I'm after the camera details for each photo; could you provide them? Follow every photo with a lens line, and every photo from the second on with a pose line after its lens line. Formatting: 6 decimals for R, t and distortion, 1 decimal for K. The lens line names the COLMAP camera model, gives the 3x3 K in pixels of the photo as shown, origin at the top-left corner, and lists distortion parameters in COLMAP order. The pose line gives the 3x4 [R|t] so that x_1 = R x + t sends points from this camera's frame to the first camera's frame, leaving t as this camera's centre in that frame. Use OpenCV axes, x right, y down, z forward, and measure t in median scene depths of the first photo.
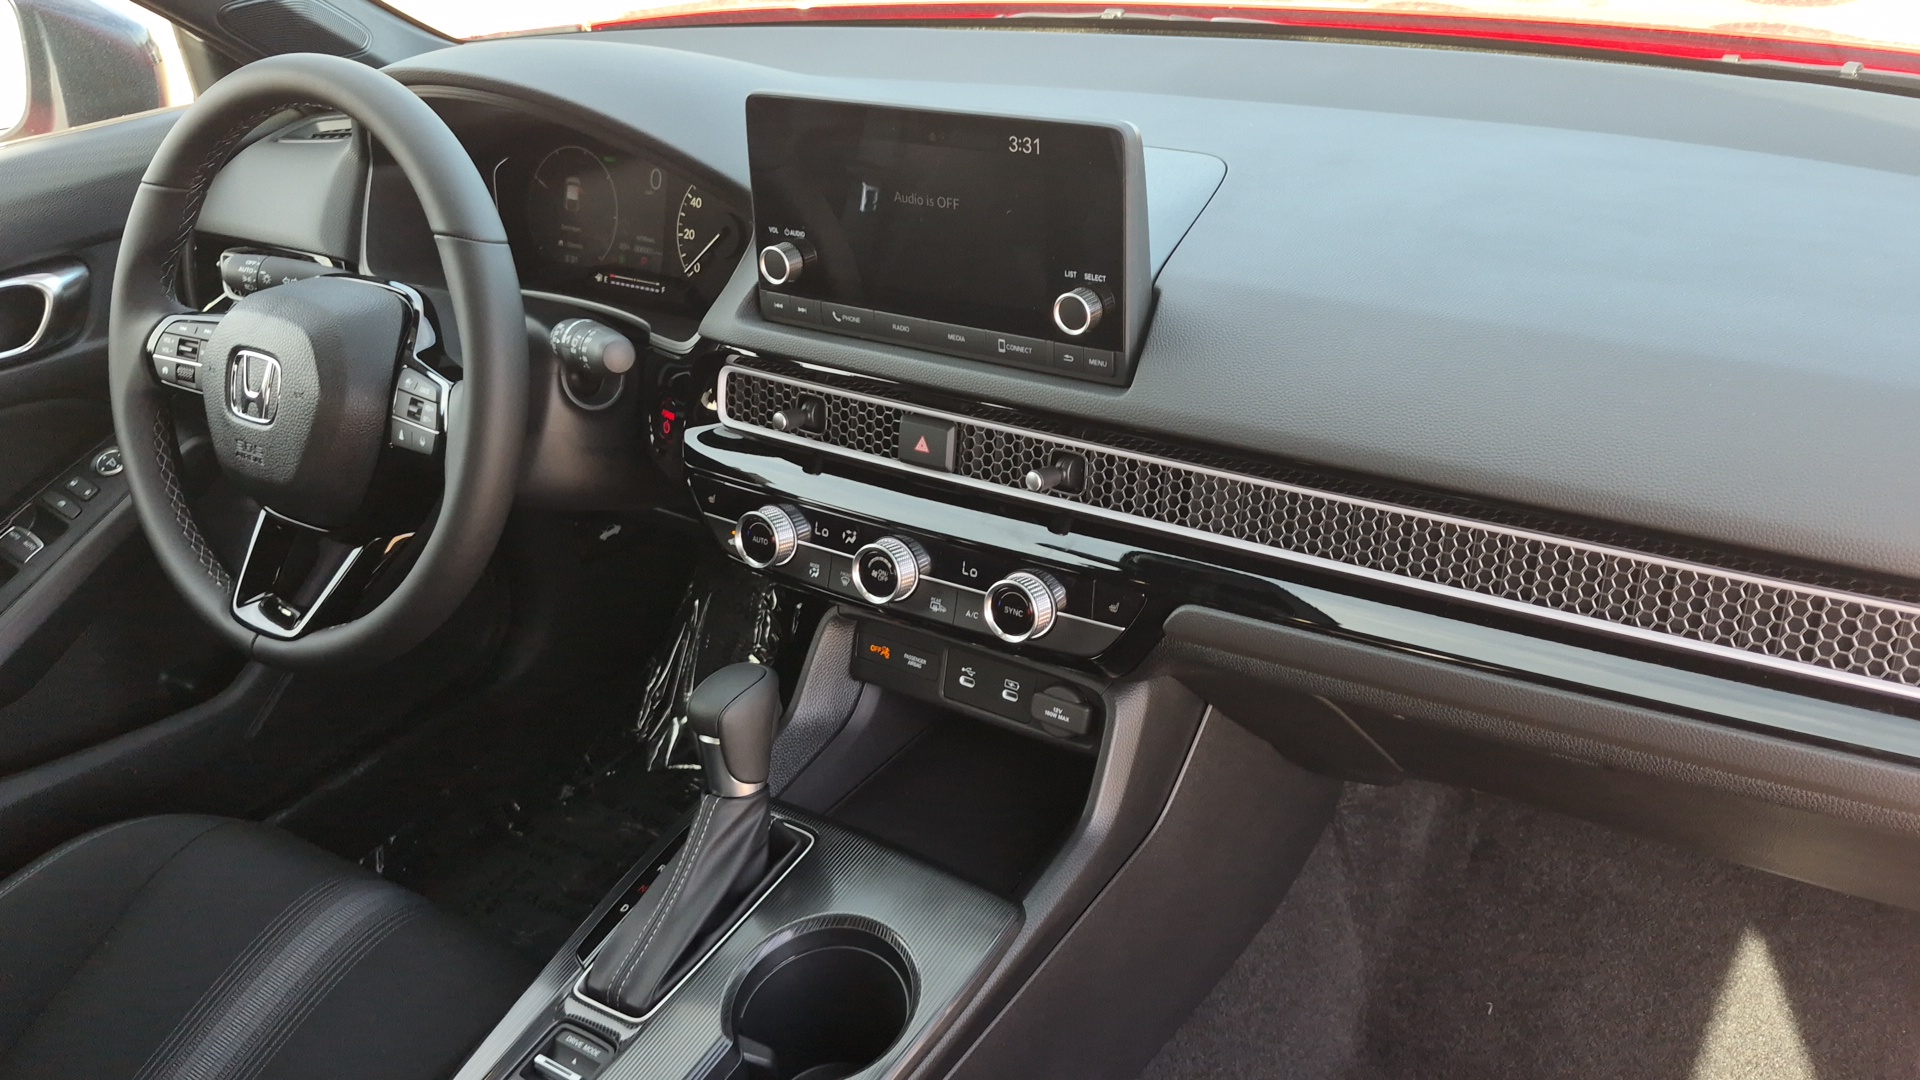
lens RADIAL K [[1701.6, 0, 960.0], [0, 1701.6, 540.0], [0, 0, 1]] dist [0.095486, -0.003765]
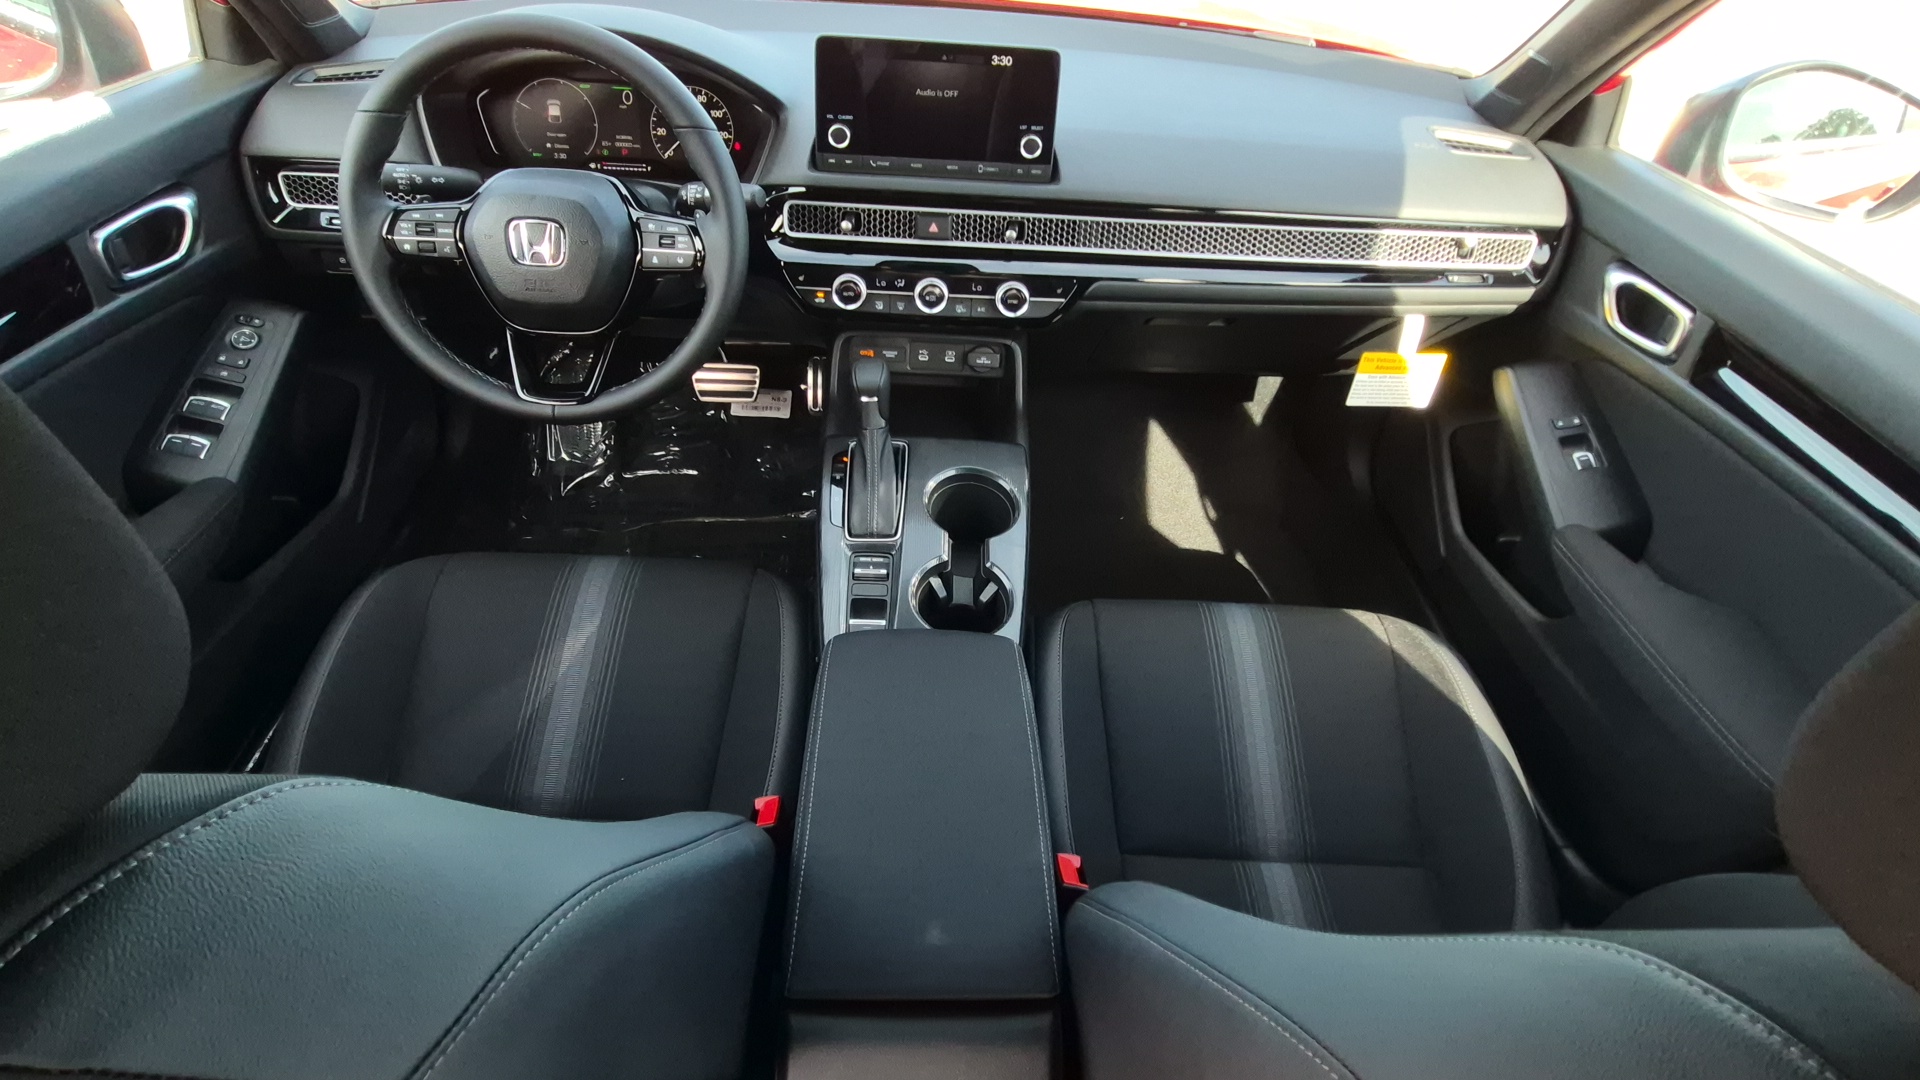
lens RADIAL K [[1013.0, 0, 960.0], [0, 1013.0, 540.0], [0, 0, 1]] dist [-0.002602, 0.000617]
pose [[0.789466, -0.273722, 0.549380, -0.690656], [0.165130, 0.956774, 0.239408, 0.012434], [-0.591164, -0.098285, 0.800540, 0.021292]]
